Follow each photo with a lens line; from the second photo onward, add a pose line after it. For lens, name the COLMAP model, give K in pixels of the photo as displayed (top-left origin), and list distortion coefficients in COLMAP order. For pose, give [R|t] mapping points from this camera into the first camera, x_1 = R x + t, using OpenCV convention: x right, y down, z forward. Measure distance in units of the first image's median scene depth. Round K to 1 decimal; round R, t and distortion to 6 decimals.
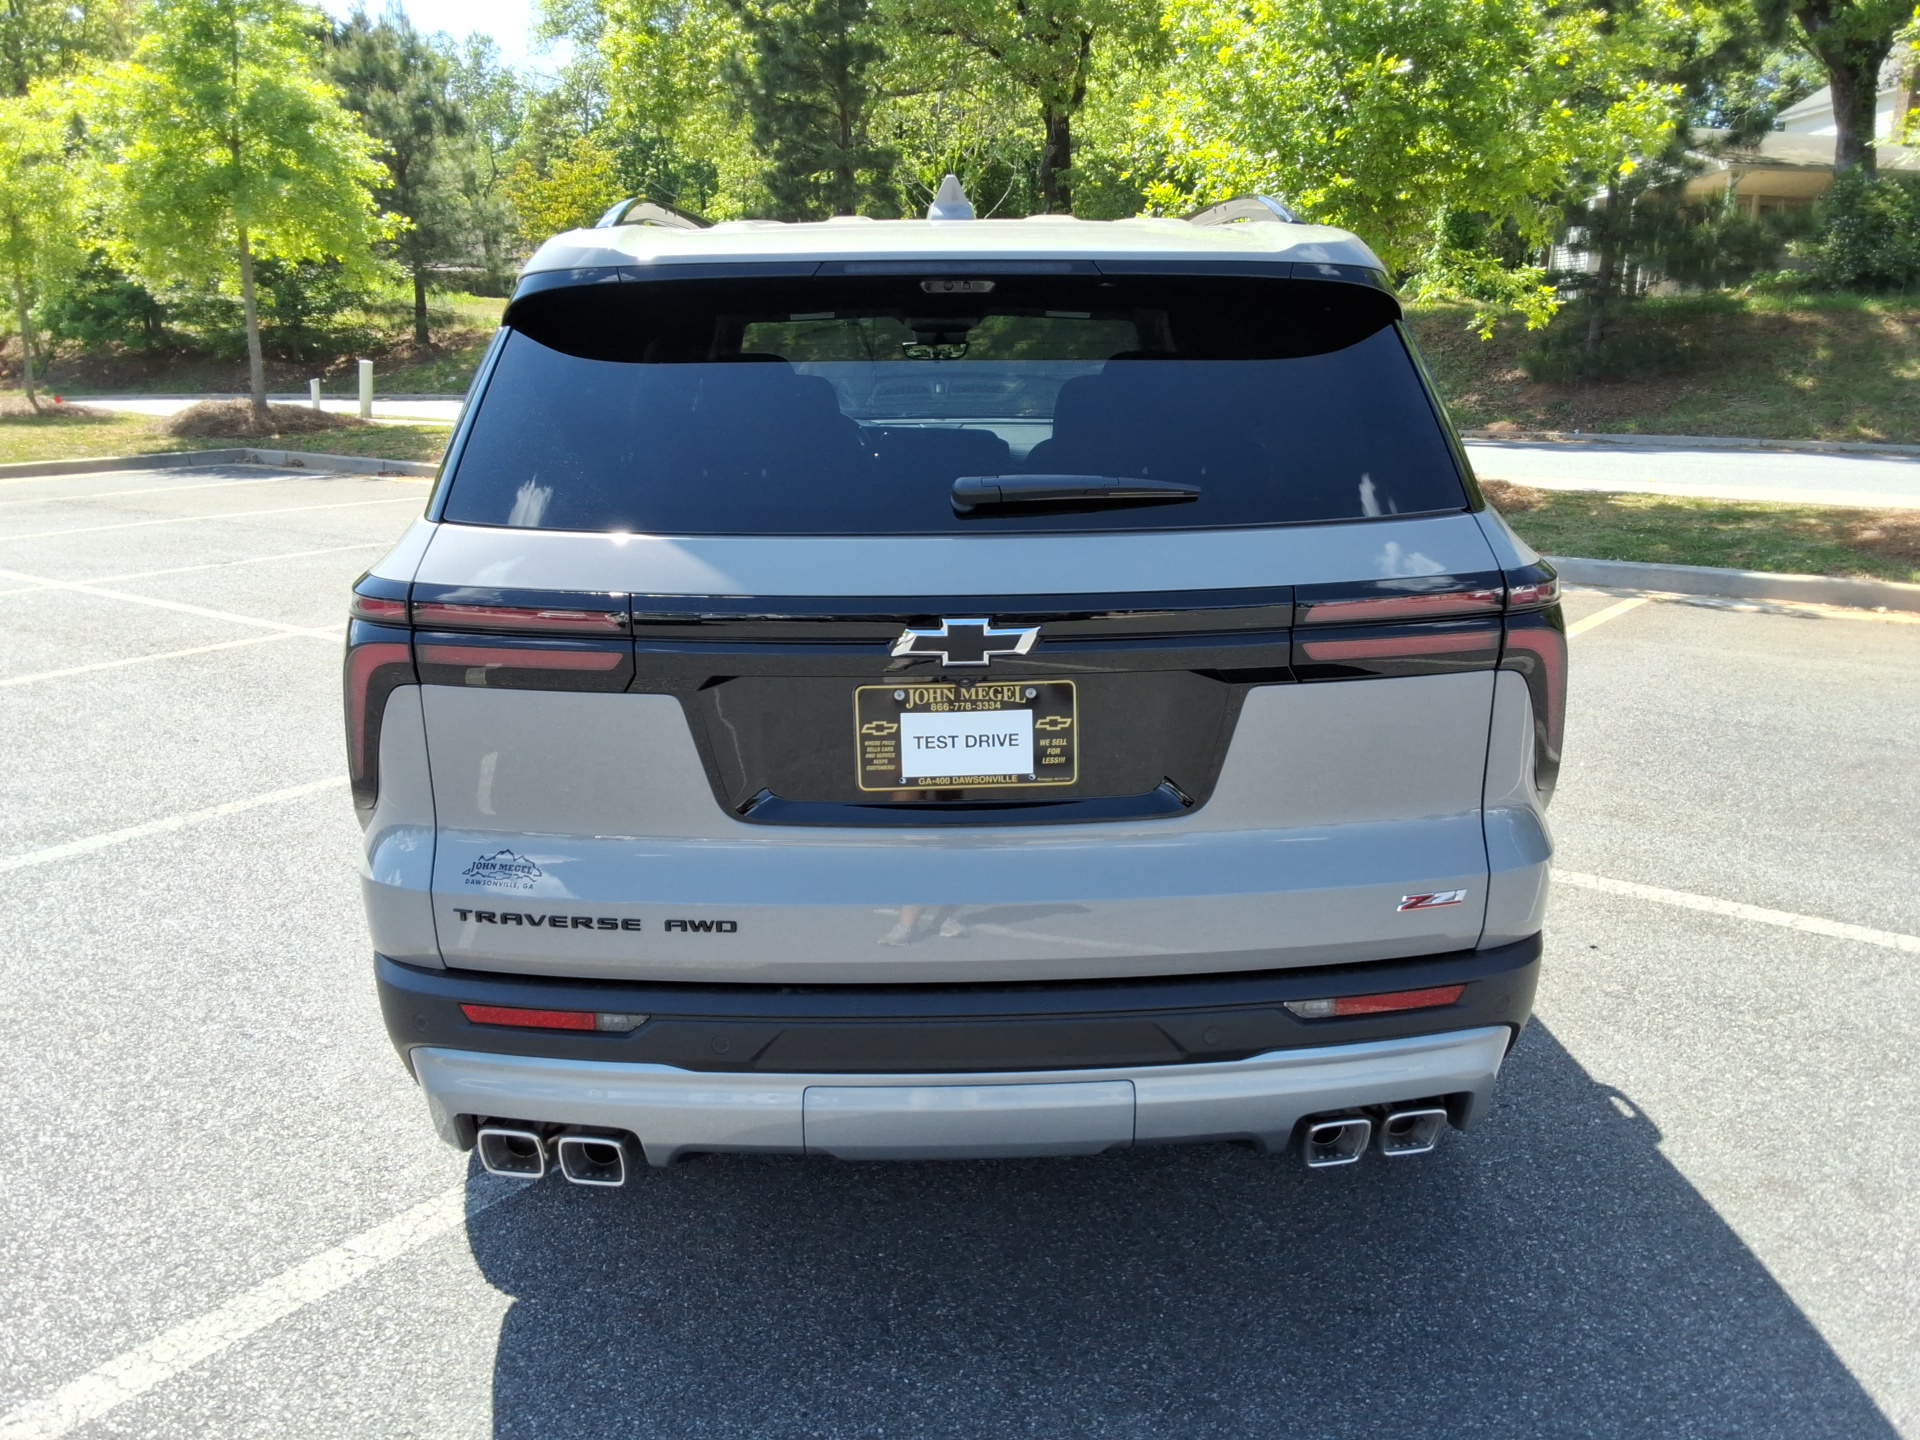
lens RADIAL K [[1554.9, 0, 977.4], [0, 1554.9, 706.4], [0, 0, 1]] dist [0.105244, -0.164142]
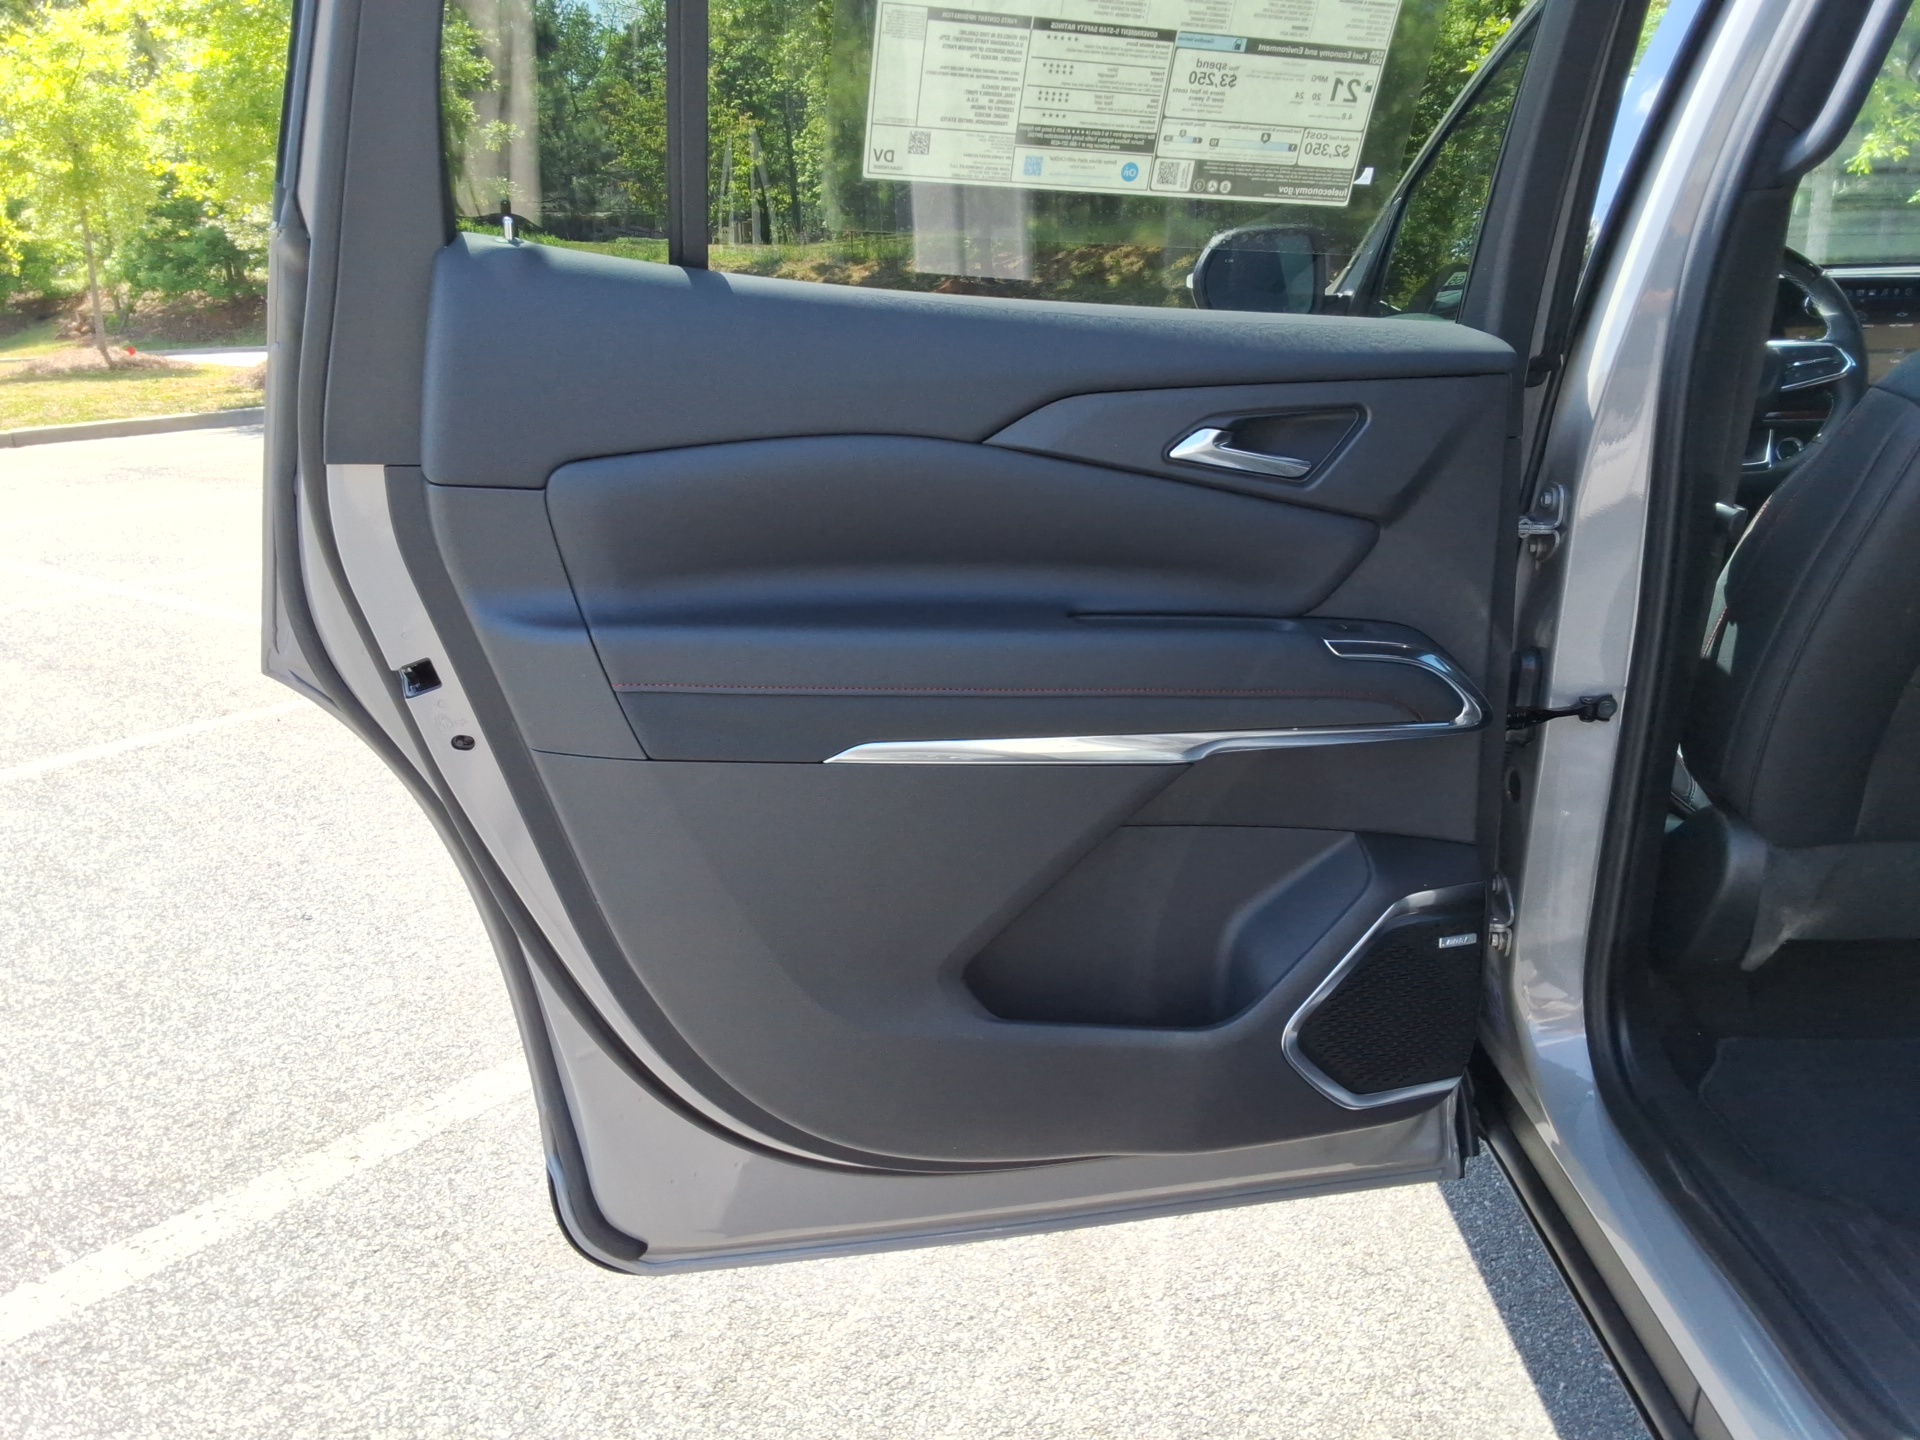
lens RADIAL K [[1554.9, 0, 974.3], [0, 1554.9, 715.5], [0, 0, 1]] dist [0.105244, -0.164142]
pose [[0.998552, -0.012736, -0.052266, -0.039556], [0.014909, 0.999032, 0.041388, -0.011632], [0.051688, -0.042108, 0.997775, 0.079302]]
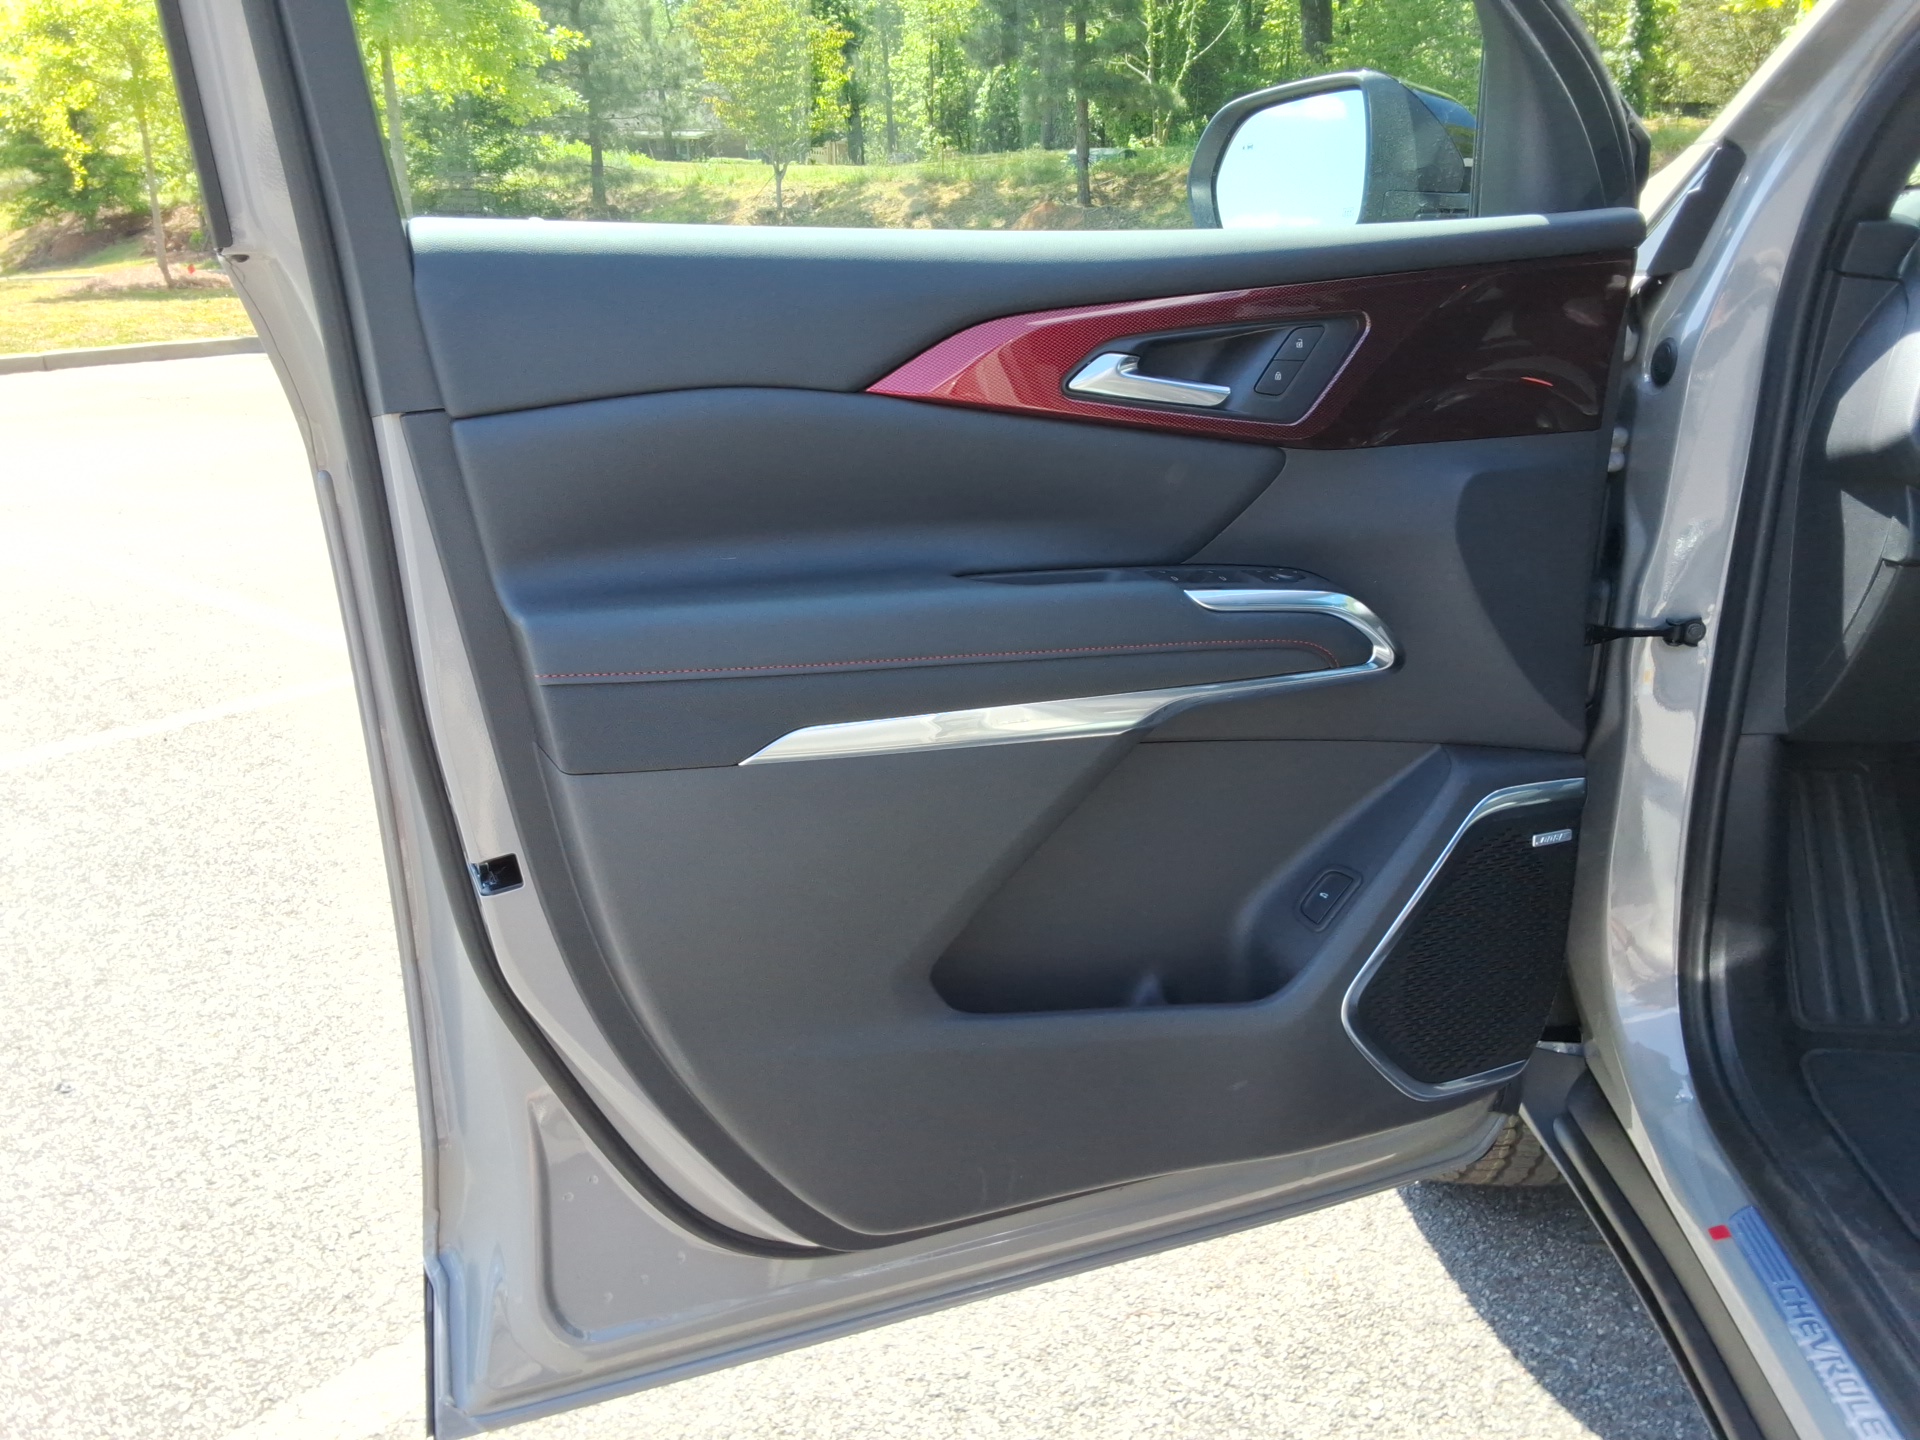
lens RADIAL K [[1554.9, 0, 977.8], [0, 1554.9, 711.9], [0, 0, 1]] dist [0.105244, -0.164142]
pose [[0.994392, 0.015730, -0.104582, -0.039414], [-0.007089, 0.996567, 0.082482, -0.017839], [0.105520, -0.081278, 0.991090, 0.109990]]
